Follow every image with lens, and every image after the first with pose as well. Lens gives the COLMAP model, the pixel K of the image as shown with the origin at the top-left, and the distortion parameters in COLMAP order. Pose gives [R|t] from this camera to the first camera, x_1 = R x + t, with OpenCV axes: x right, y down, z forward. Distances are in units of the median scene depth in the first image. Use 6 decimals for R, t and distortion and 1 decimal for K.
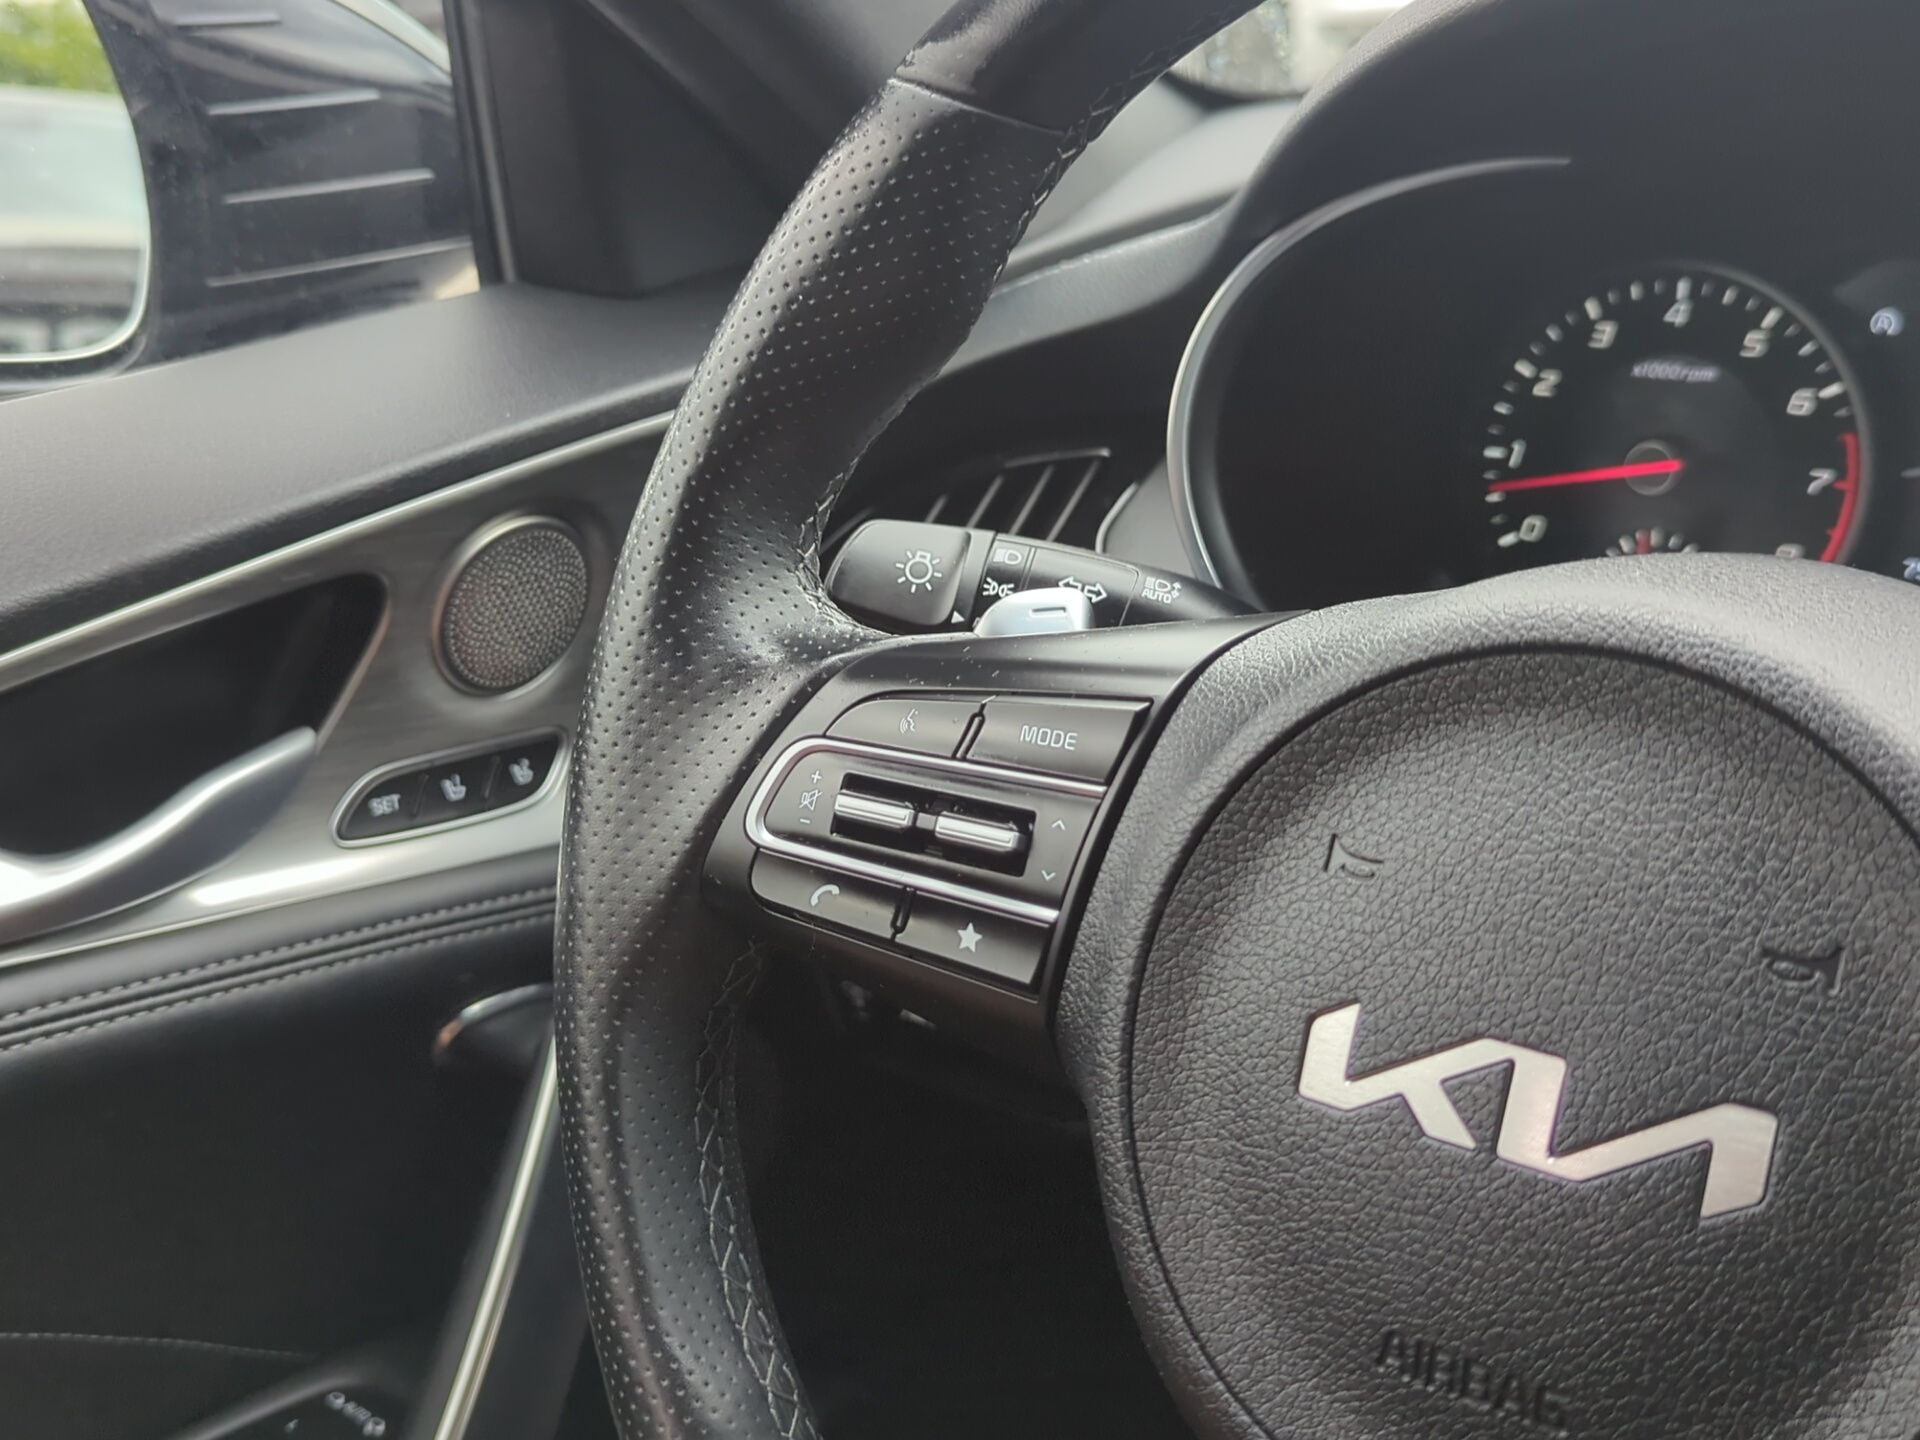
lens RADIAL K [[2245.8, 0, 977.6], [0, 2245.8, 691.8], [0, 0, 1]] dist [0.020158, -0.042093]
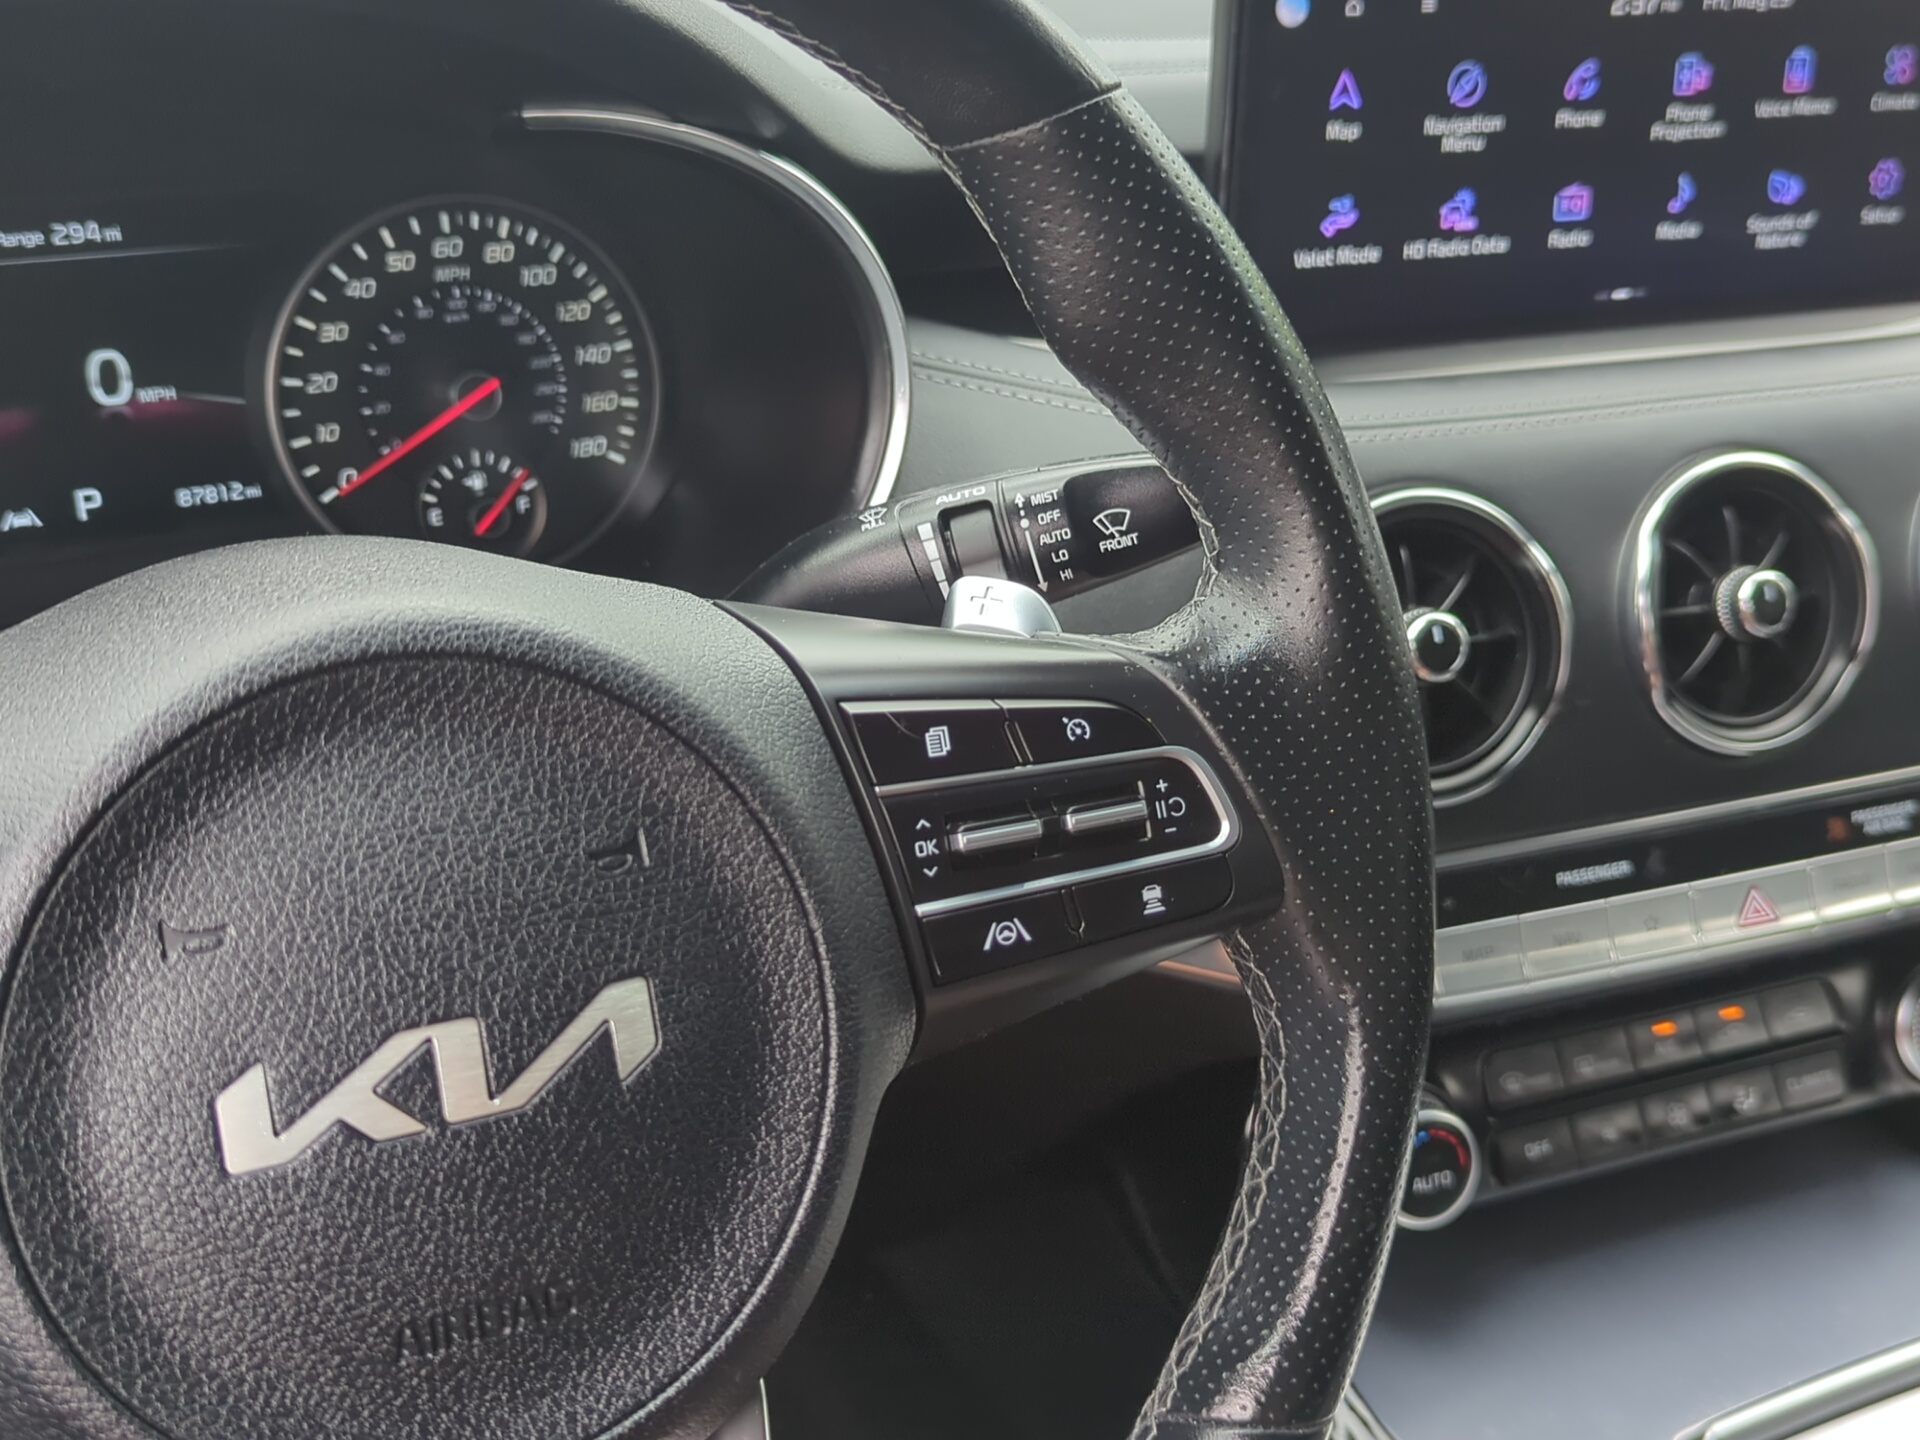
lens RADIAL K [[2245.8, 0, 977.6], [0, 2245.8, 691.8], [0, 0, 1]] dist [0.020158, -0.042093]
pose [[0.439554, -0.300877, 0.846325, -0.322190], [0.250679, 0.945882, 0.206076, -0.095706], [-0.862527, 0.121574, 0.491190, 0.131747]]
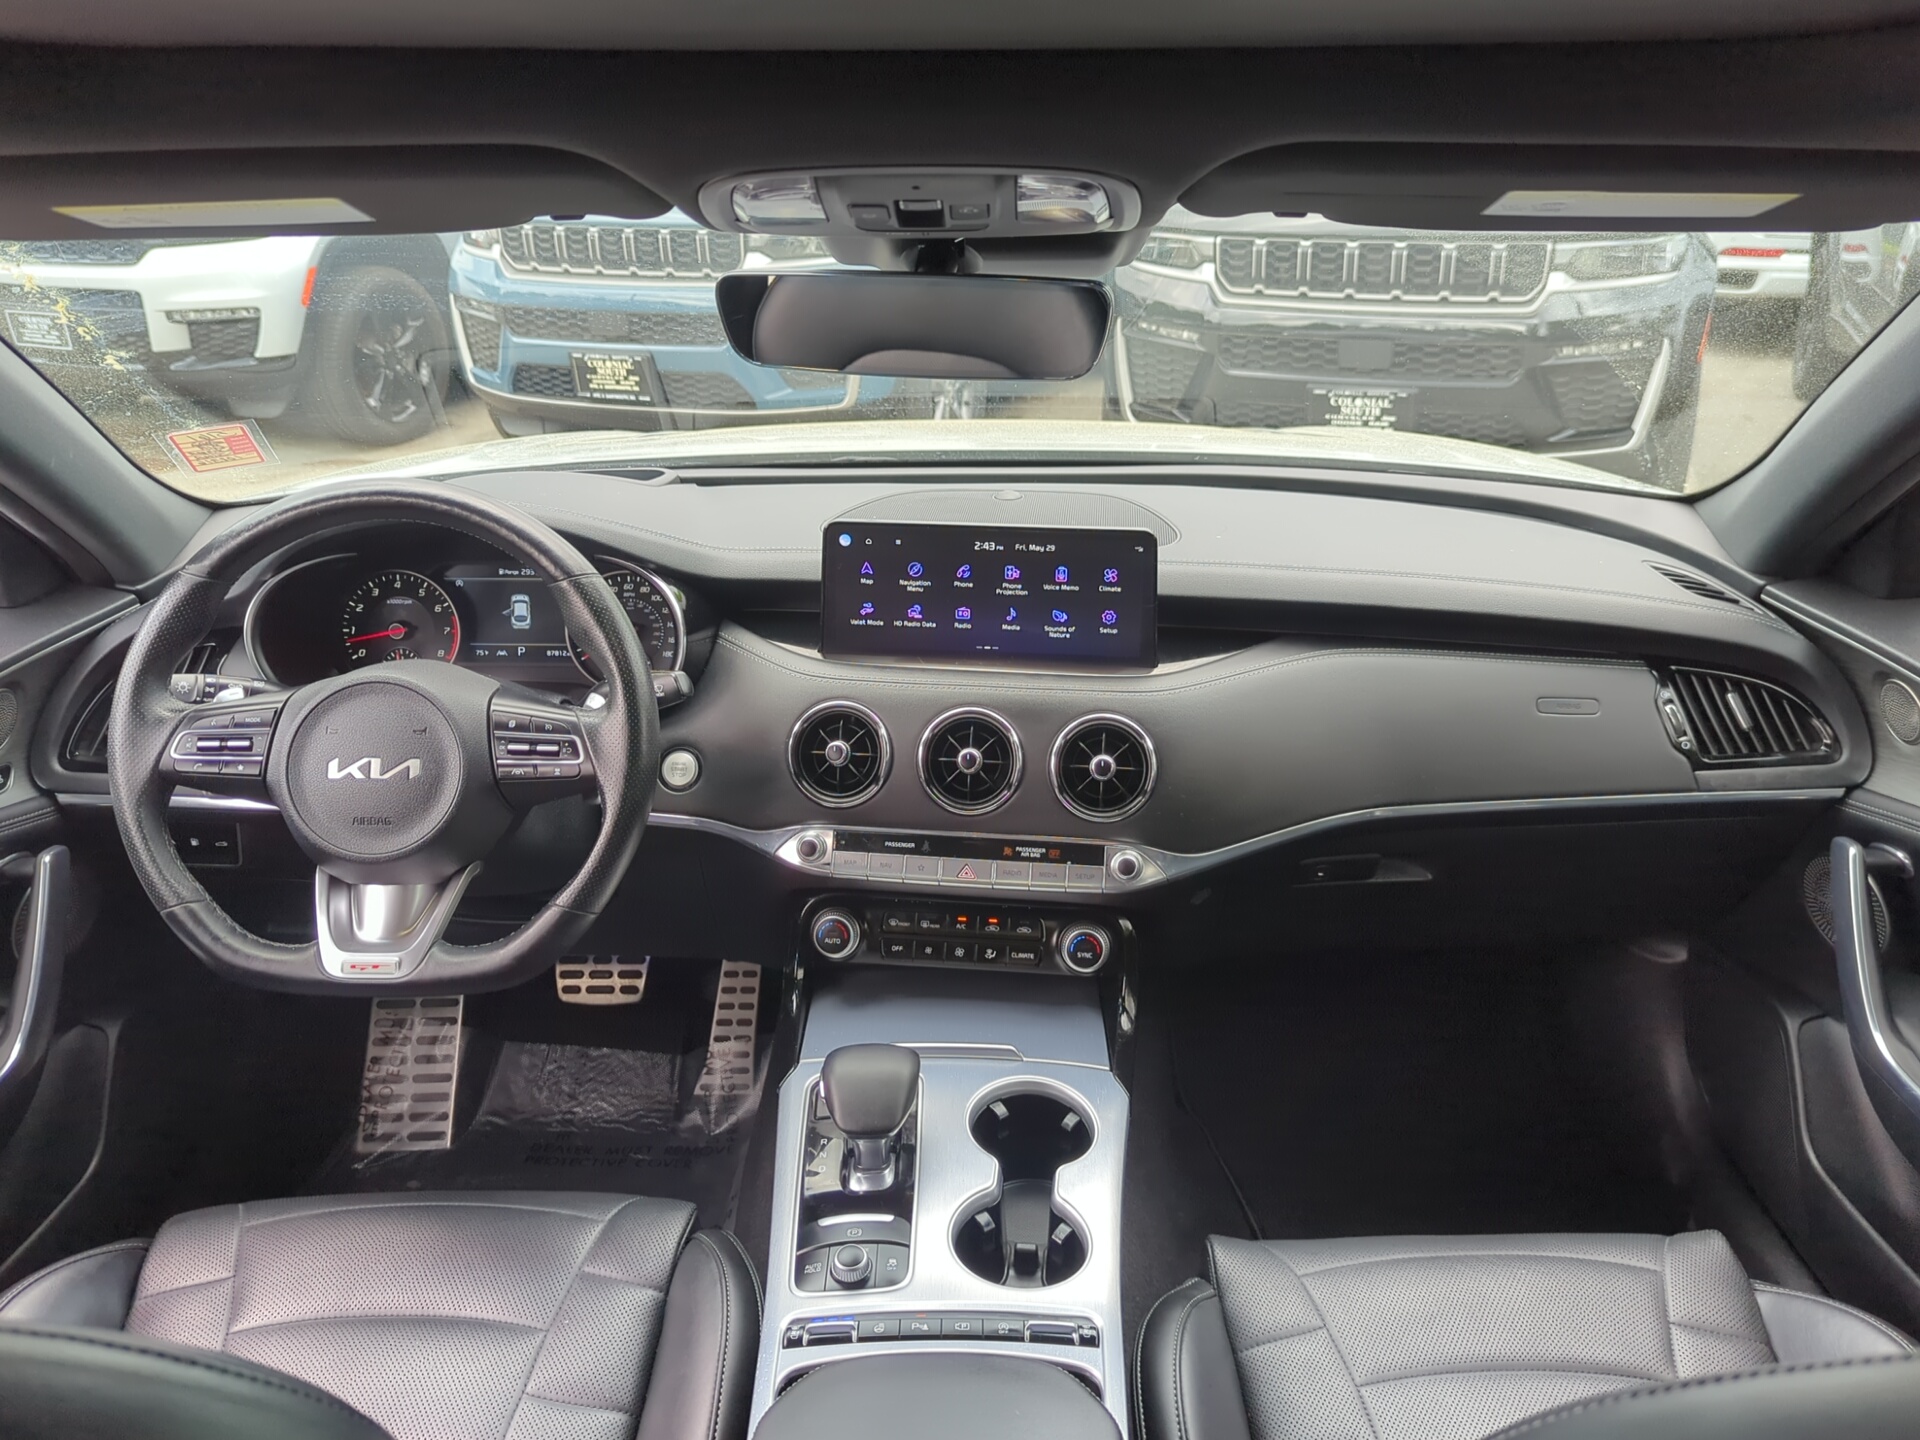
lens RADIAL K [[1562.6, 0, 974.9], [0, 1562.6, 694.7], [0, 0, 1]] dist [0.069686, -0.062661]
pose [[0.816652, -0.130063, 0.562284, -0.416328], [0.142018, 0.989605, 0.022643, 0.079926], [-0.559384, 0.061363, 0.826634, -1.792979]]
